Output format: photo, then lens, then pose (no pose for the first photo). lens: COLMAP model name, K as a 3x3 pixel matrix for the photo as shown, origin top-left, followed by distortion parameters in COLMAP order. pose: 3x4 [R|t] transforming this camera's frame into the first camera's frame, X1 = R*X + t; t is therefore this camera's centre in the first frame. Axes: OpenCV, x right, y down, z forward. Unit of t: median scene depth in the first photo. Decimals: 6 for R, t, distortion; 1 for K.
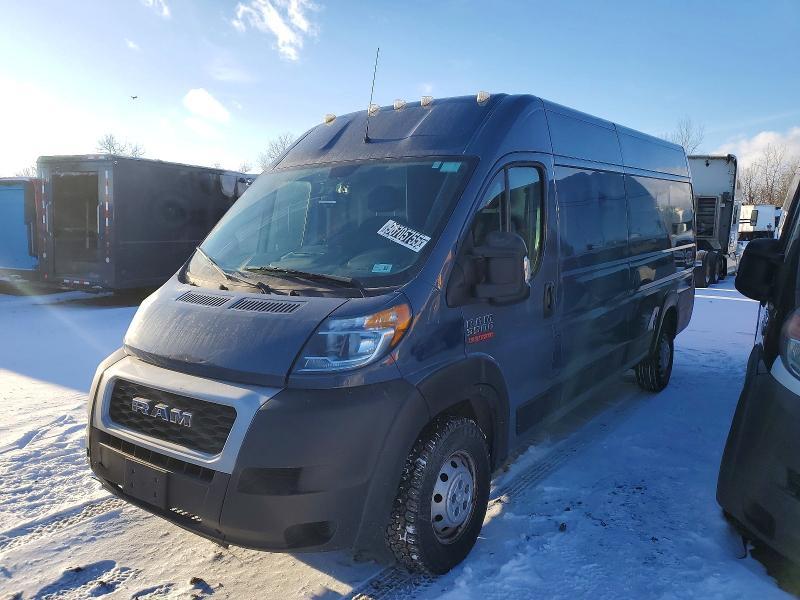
lens RADIAL K [[615.4, 0, 400.0], [0, 615.4, 300.0], [0, 0, 1]] dist [0.026476, -0.003358]
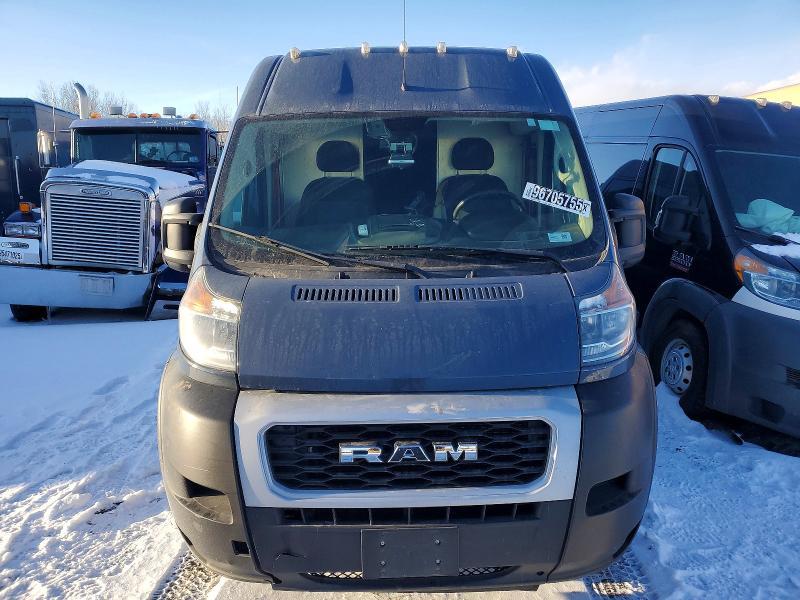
lens RADIAL K [[615.4, 0, 400.0], [0, 615.4, 300.0], [0, 0, 1]] dist [0.026476, -0.003358]
pose [[0.797237, -0.121065, 0.591402, -0.743450], [0.082770, 0.992353, 0.091567, -0.059814], [-0.597966, -0.024050, 0.801161, 0.397931]]
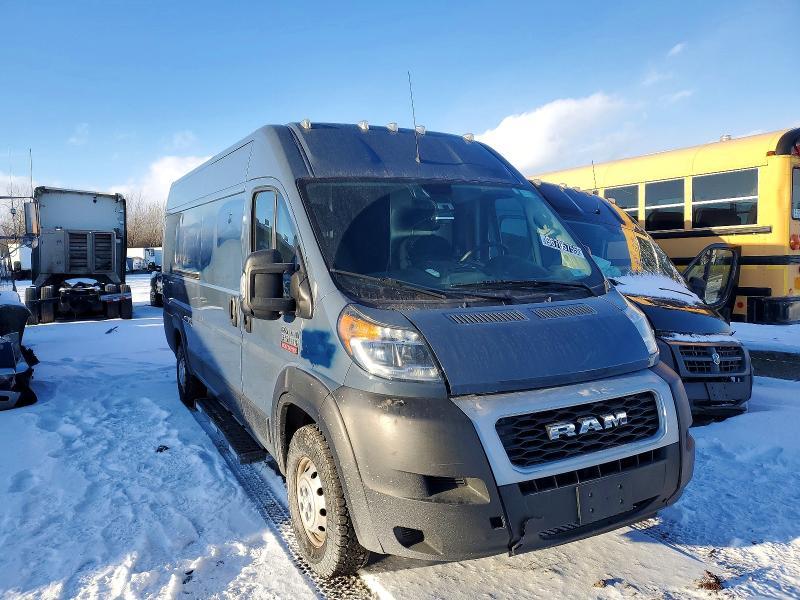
lens RADIAL K [[615.0, 0, 385.6], [0, 615.0, 311.9], [0, 0, 1]] dist [0.032311, -0.003702]
pose [[0.439578, -0.093066, 0.893370, -1.274285], [0.133815, 0.990303, 0.037321, -0.067815], [-0.888181, 0.103141, 0.447769, 0.770449]]
